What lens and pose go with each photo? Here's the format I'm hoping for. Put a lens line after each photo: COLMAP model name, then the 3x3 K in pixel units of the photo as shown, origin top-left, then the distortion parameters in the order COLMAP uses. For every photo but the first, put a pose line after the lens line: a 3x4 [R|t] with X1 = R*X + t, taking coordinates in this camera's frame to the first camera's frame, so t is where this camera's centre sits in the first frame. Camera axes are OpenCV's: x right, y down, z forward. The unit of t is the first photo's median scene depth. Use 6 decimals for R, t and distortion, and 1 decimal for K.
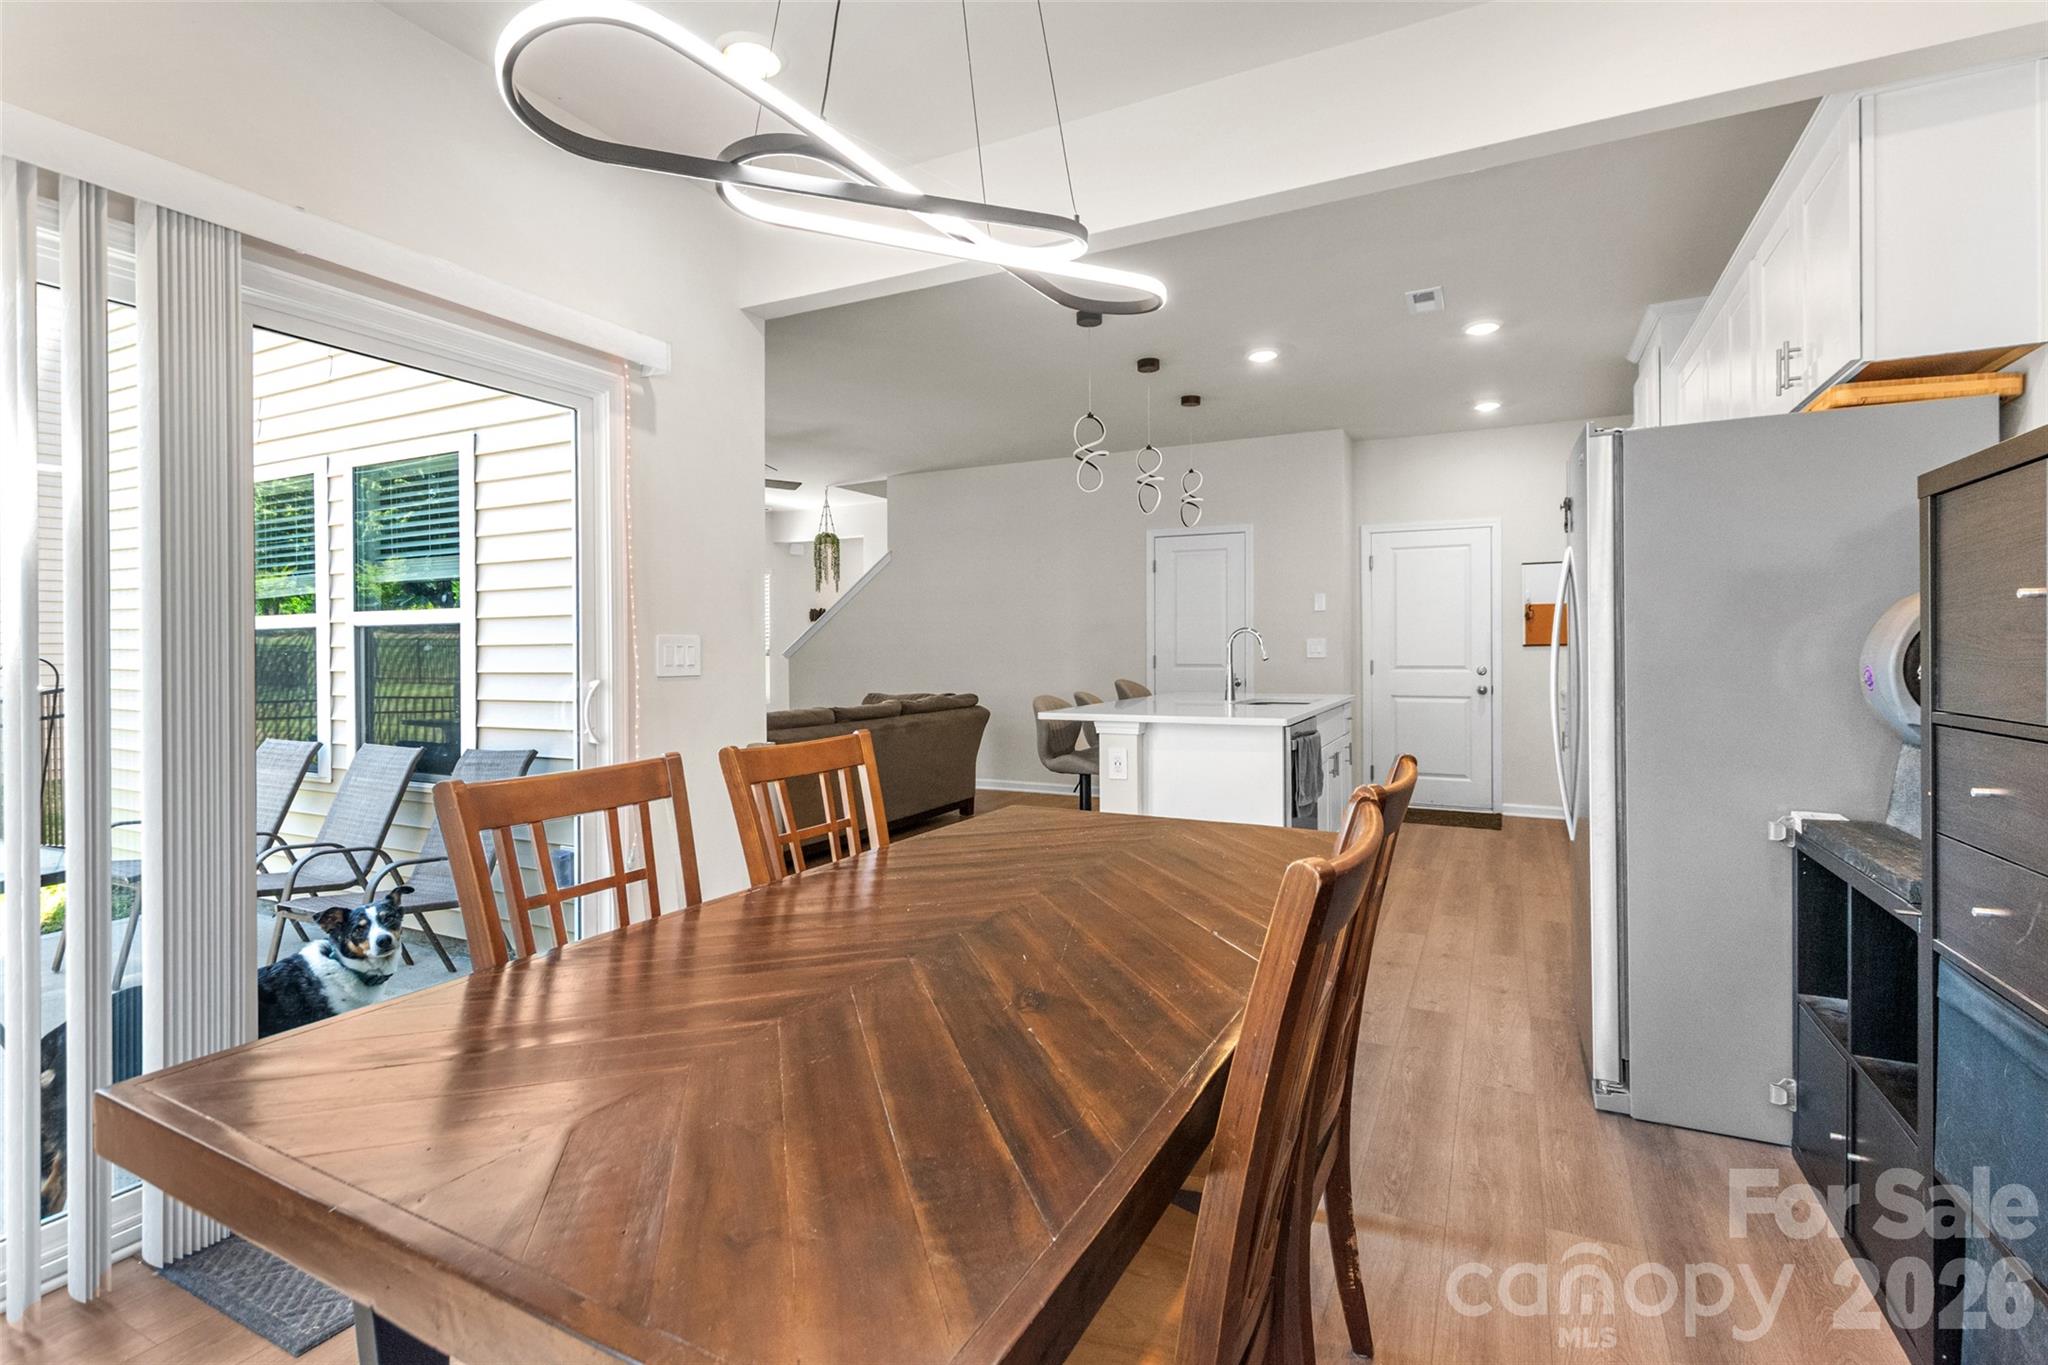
lens RADIAL K [[932.8, 0, 1026.7], [0, 932.8, 673.2], [0, 0, 1]] dist [-0.002327, -0.000190]
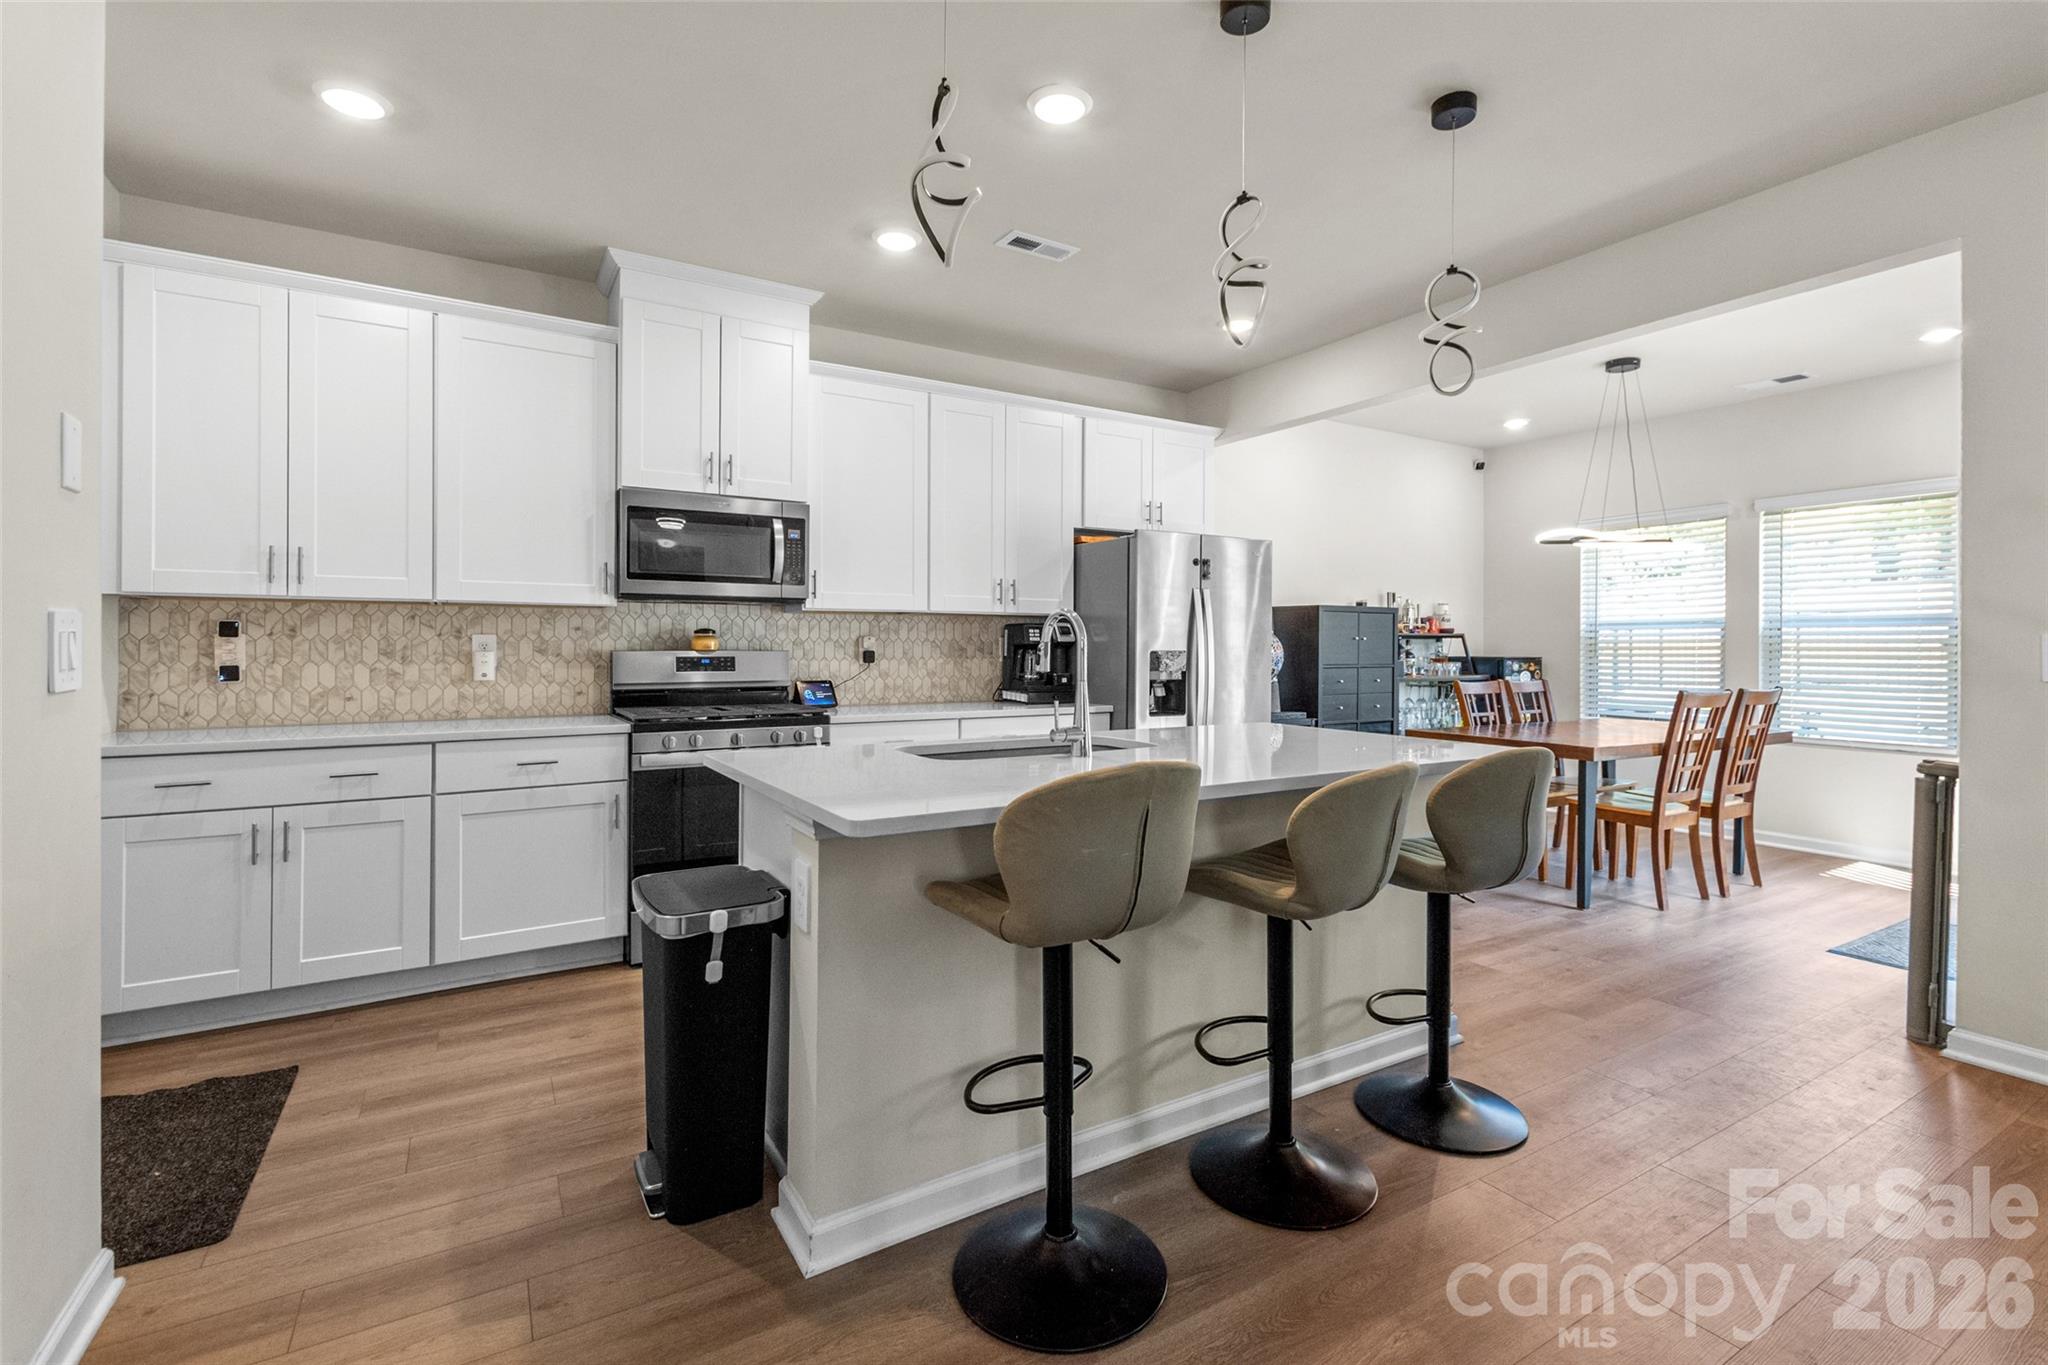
lens RADIAL K [[910.0, 0, 1019.1], [0, 910.0, 638.1], [0, 0, 1]] dist [0.010709, -0.000025]
pose [[-0.843810, 0.006814, 0.536598, -0.003471], [0.014867, 0.999832, 0.010681, -0.028497], [-0.536435, 0.016990, -0.843770, 1.075137]]
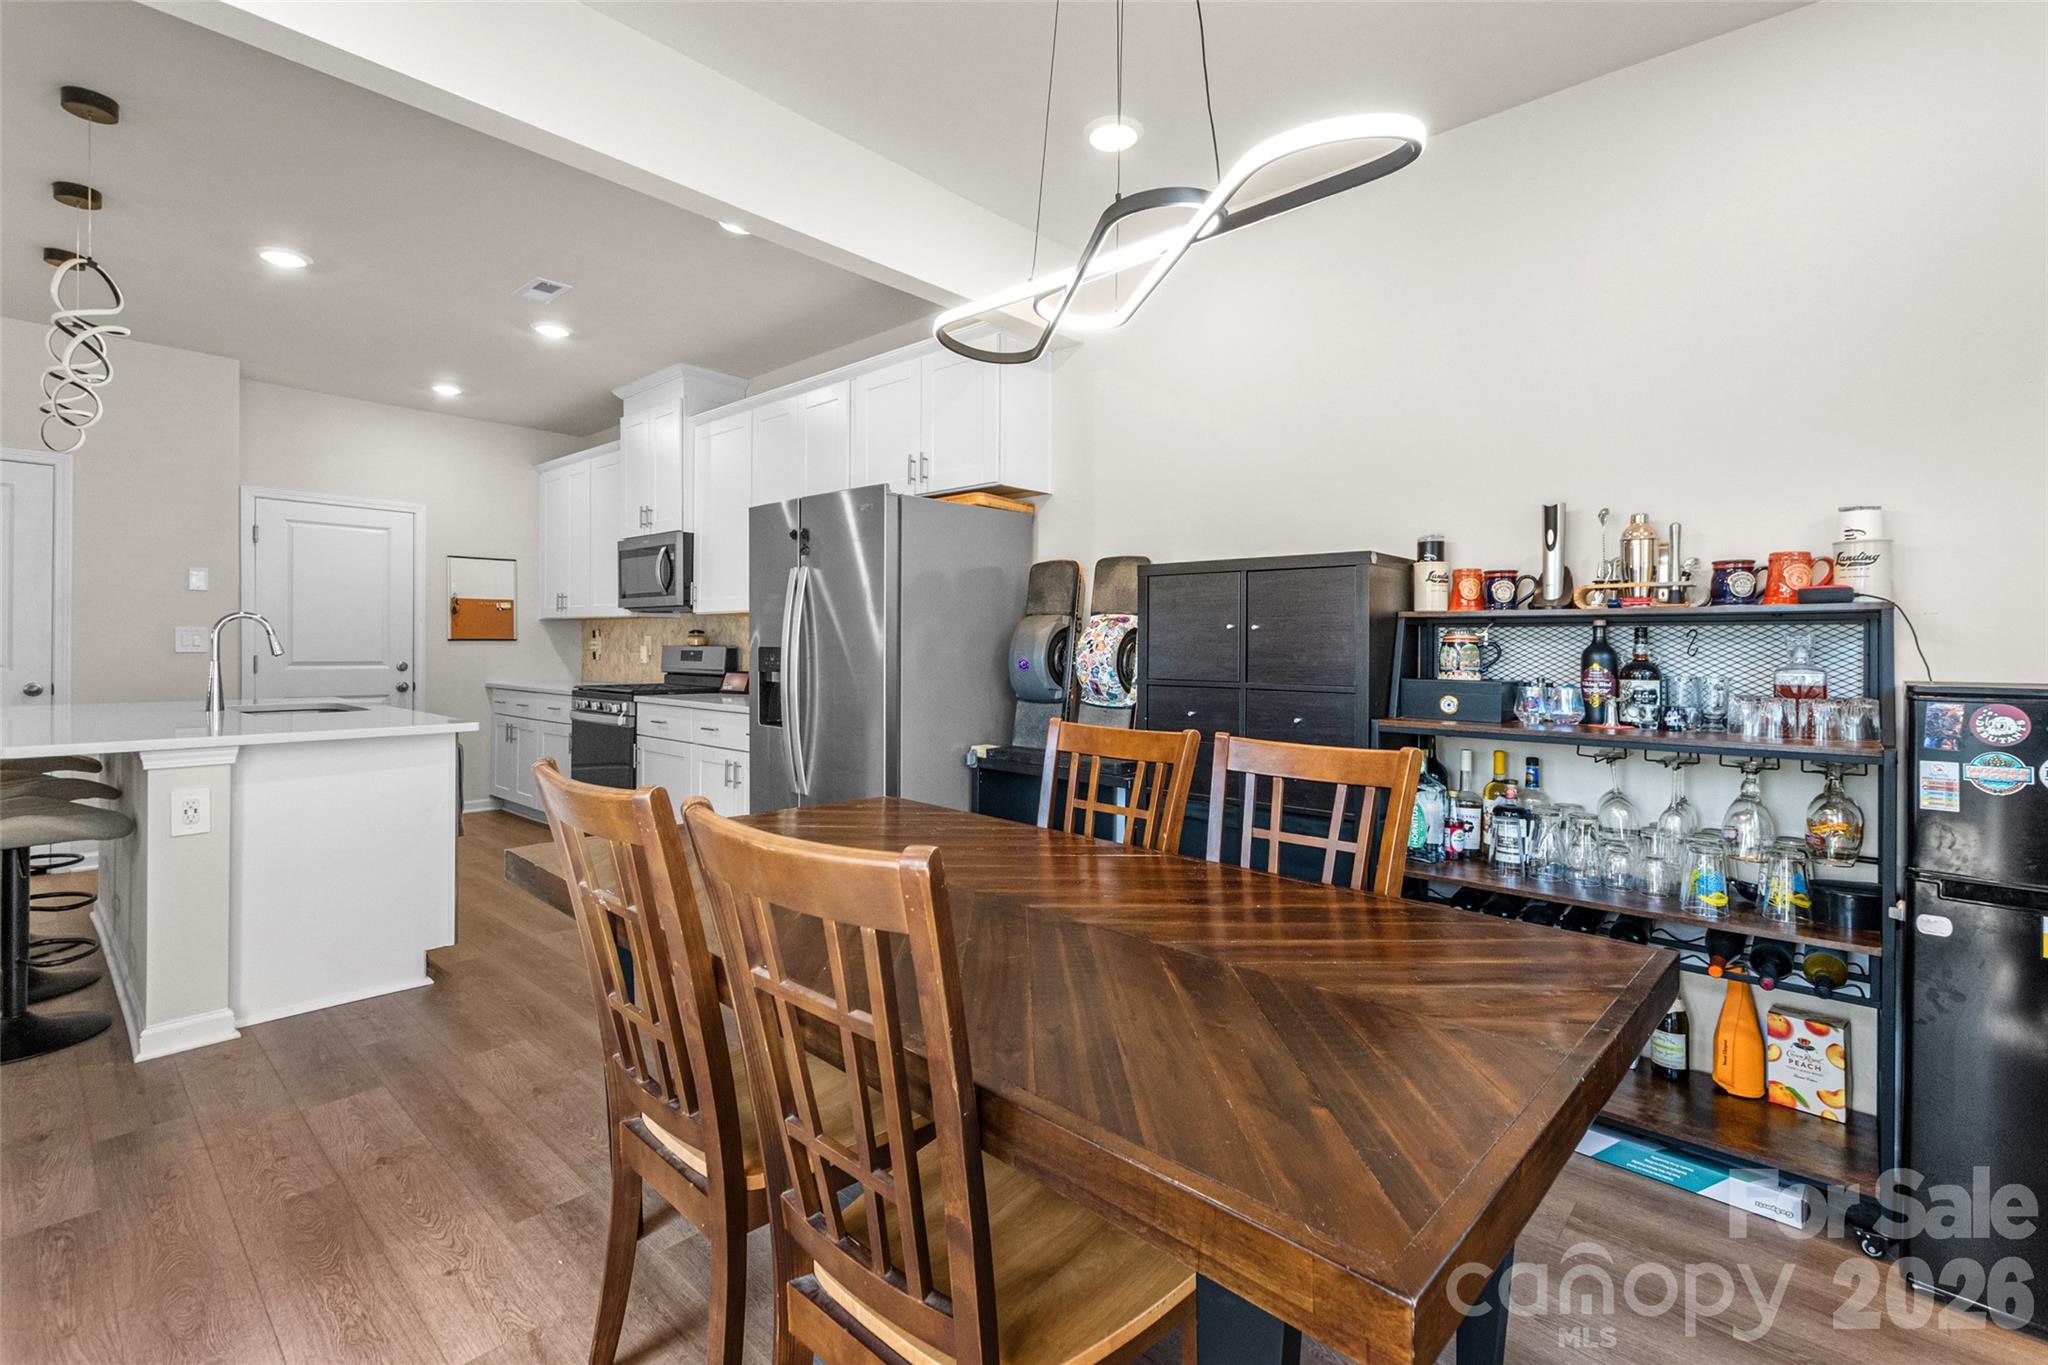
lens RADIAL K [[928.1, 0, 1038.8], [0, 928.1, 642.3], [0, 0, 1]] dist [0.011440, 0.000212]
pose [[0.263827, 0.009853, 0.964520, -0.236829], [0.015887, 0.999768, -0.014558, -0.002905], [-0.964439, 0.019164, 0.263609, 0.148734]]
